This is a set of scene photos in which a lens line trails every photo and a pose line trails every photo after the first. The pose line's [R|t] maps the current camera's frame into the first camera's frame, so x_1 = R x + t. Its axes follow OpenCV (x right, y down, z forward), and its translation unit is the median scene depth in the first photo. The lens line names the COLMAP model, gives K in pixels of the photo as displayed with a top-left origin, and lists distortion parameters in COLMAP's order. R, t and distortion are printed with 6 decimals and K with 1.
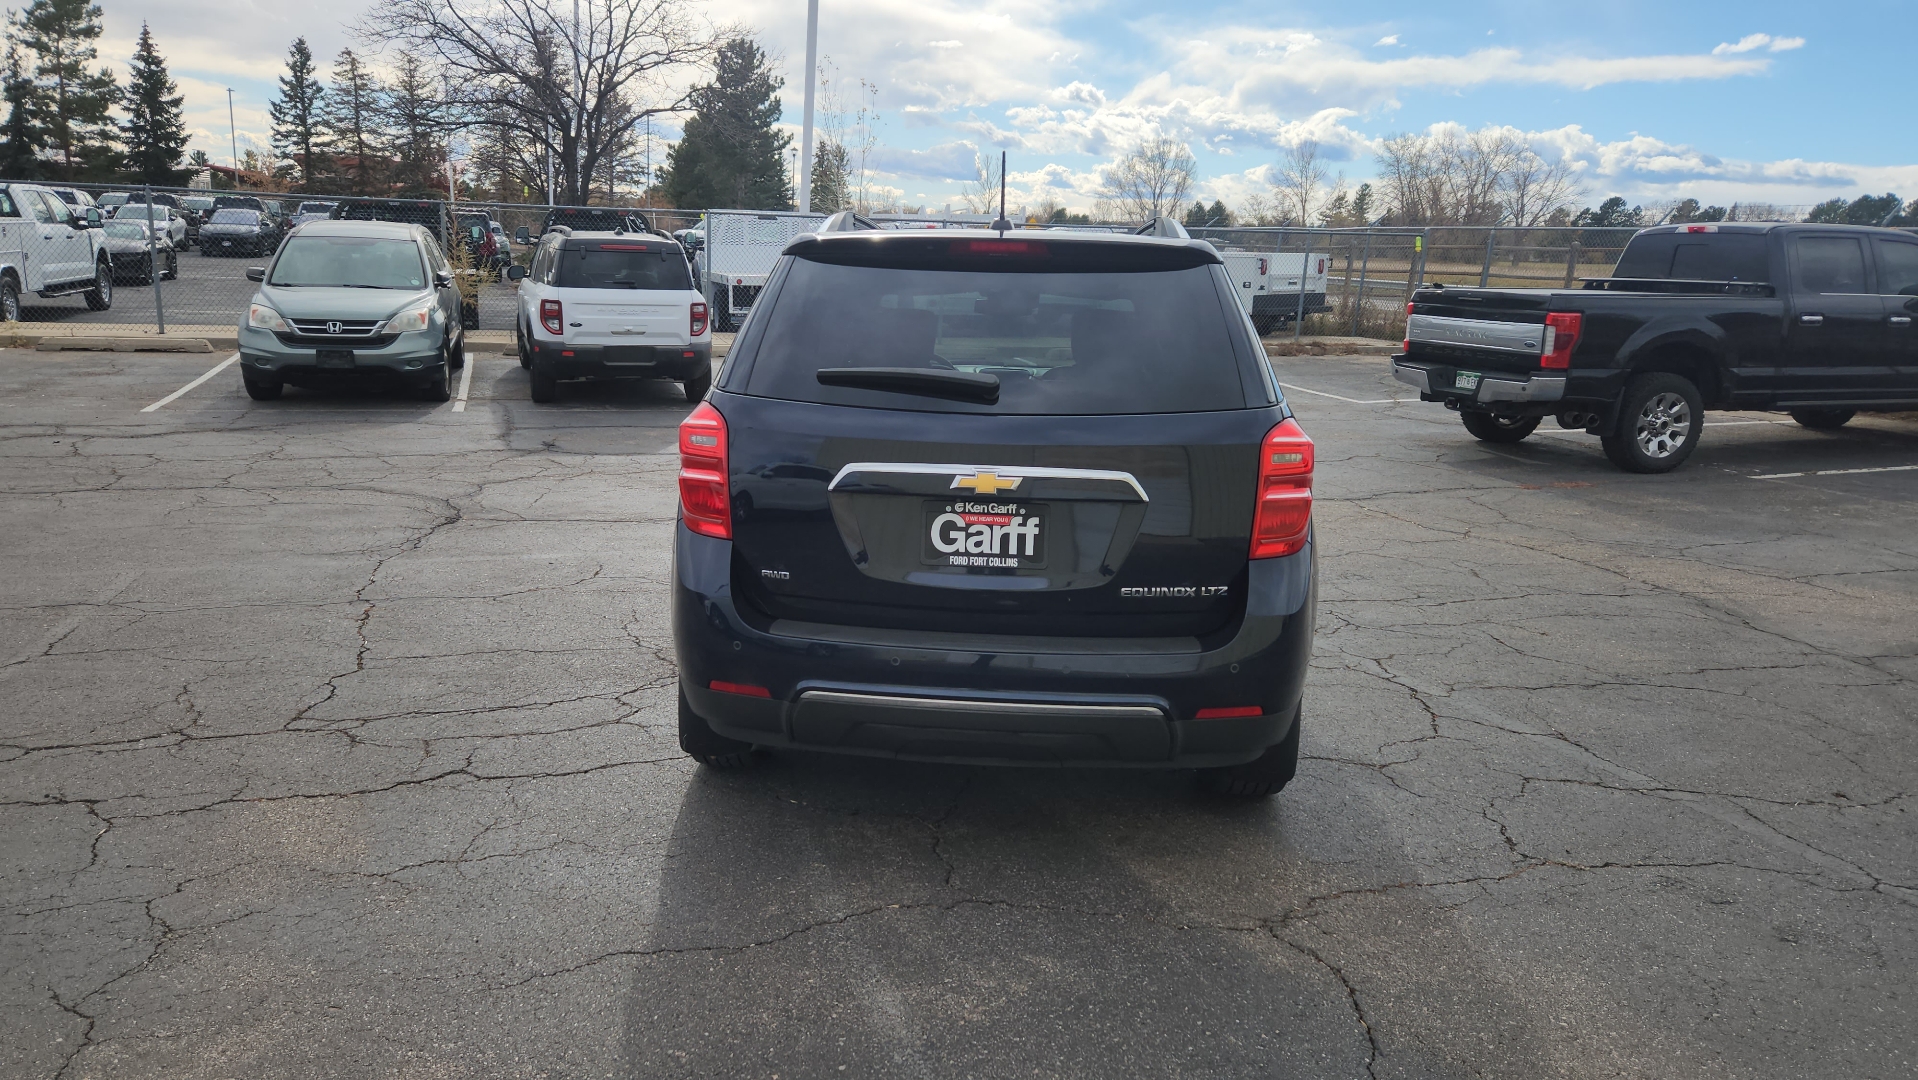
lens RADIAL K [[1280.7, 0, 919.9], [0, 1280.7, 541.3], [0, 0, 1]] dist [0.075838, -0.058520]
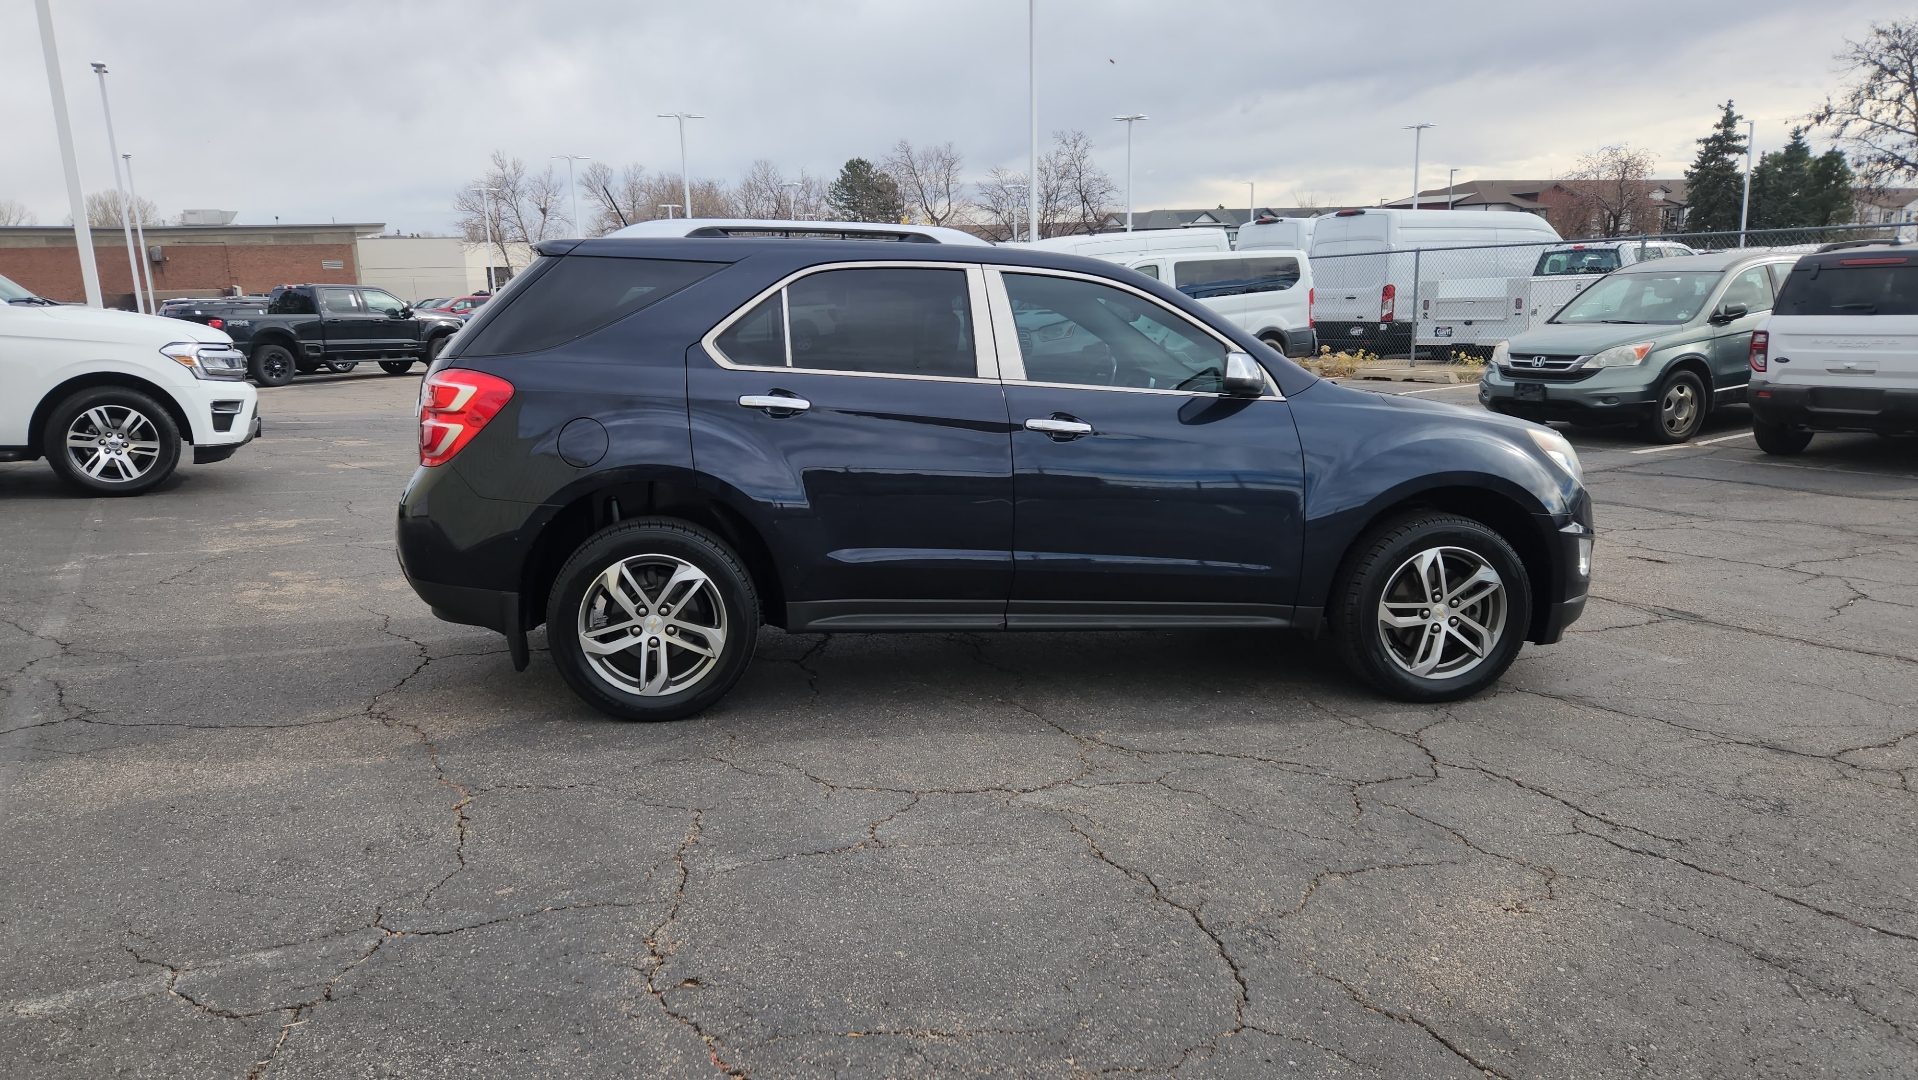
lens RADIAL K [[1283.1, 0, 913.5], [0, 1283.1, 529.6], [0, 0, 1]] dist [0.072795, -0.058087]
pose [[0.209897, 0.135687, -0.968262, 0.089205], [-0.189355, 0.977215, 0.095894, -0.007905], [0.959212, 0.163218, 0.230808, 0.061127]]
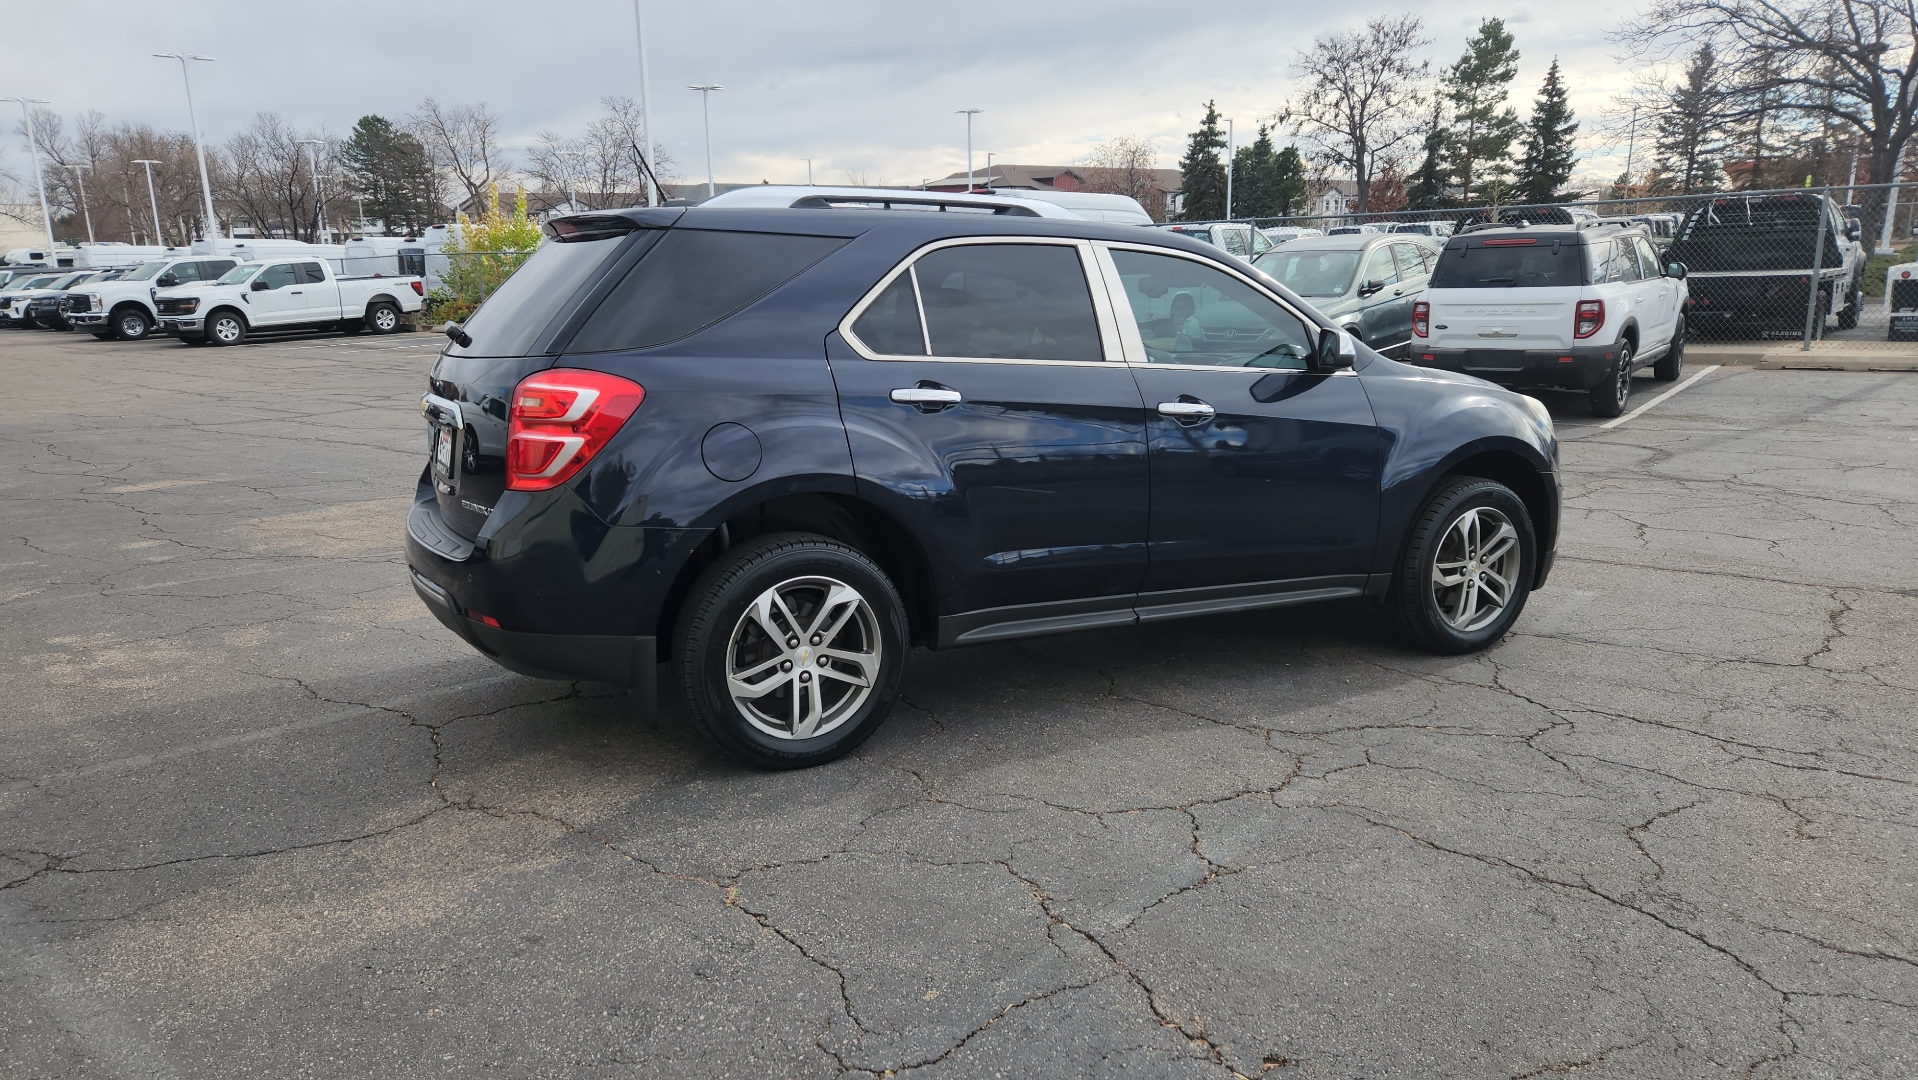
lens RADIAL K [[1283.1, 0, 928.4], [0, 1283.1, 546.9], [0, 0, 1]] dist [0.072795, -0.058087]
pose [[0.537467, 0.137530, -0.831994, 0.071674], [-0.147414, 0.986743, 0.067881, -0.003479], [0.830300, 0.086164, 0.550616, 0.034964]]
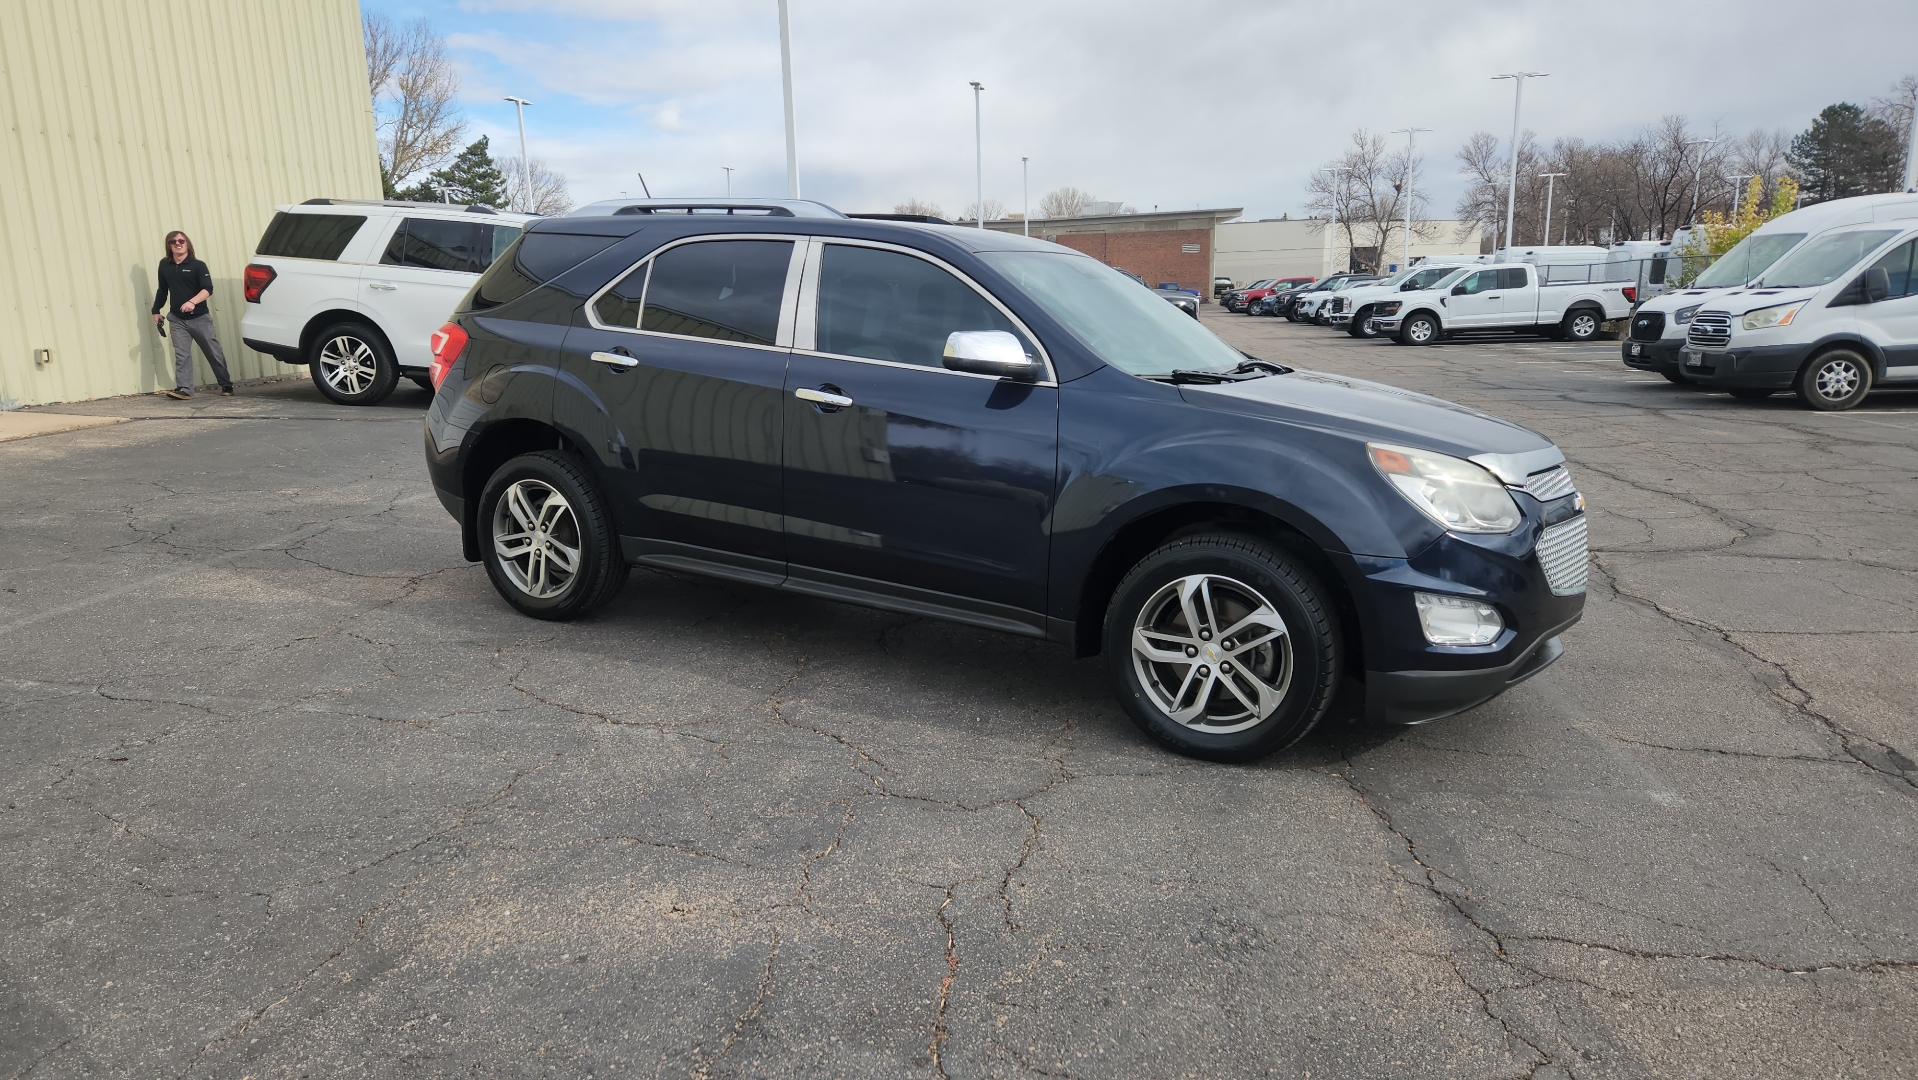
lens RADIAL K [[1282.8, 0, 911.0], [0, 1282.8, 538.6], [0, 0, 1]] dist [0.071266, -0.053371]
pose [[-0.433409, 0.139689, -0.890305, 0.083990], [-0.204681, 0.946838, 0.248200, -0.019822], [0.877646, 0.289801, -0.381777, 0.119805]]
